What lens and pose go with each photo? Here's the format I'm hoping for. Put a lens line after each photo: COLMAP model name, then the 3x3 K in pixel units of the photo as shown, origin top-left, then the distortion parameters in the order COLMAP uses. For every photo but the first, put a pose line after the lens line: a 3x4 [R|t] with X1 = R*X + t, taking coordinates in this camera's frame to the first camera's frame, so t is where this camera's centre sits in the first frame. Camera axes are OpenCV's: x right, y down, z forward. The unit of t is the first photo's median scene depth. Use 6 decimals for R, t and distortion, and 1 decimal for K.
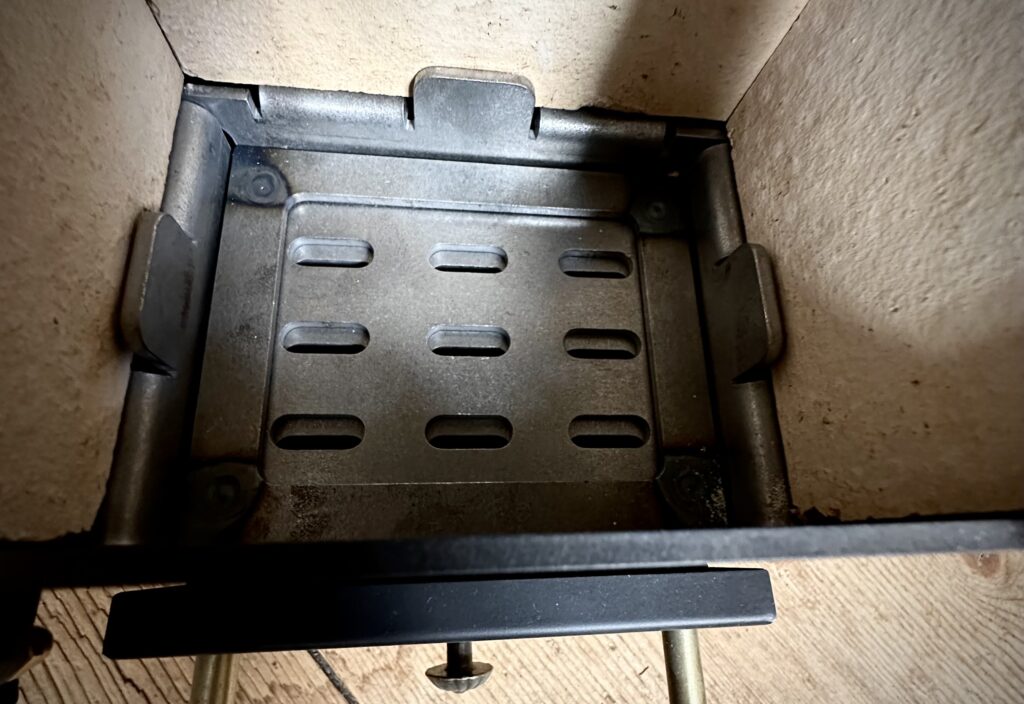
lens RADIAL K [[549.2, 0, 512.0], [0, 549.2, 352.0], [0, 0, 1]] dist [0.001163, -0.000230]
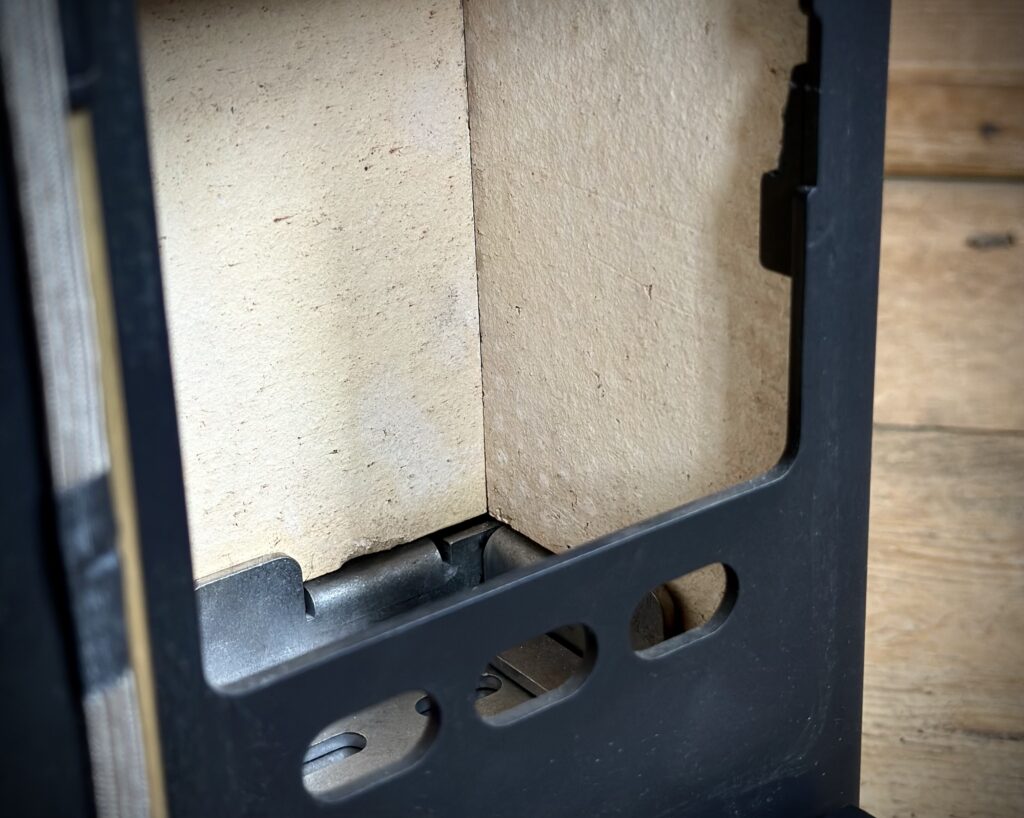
lens RADIAL K [[1950.7, 0, 512.0], [0, 1950.7, 409.0], [0, 0, 1]] dist [0.003856, 0.003739]
pose [[0.799434, -0.366421, 0.476068, -1.282588], [0.596659, 0.576647, -0.558101, 1.596317], [-0.070023, 0.730215, 0.679619, -1.603471]]
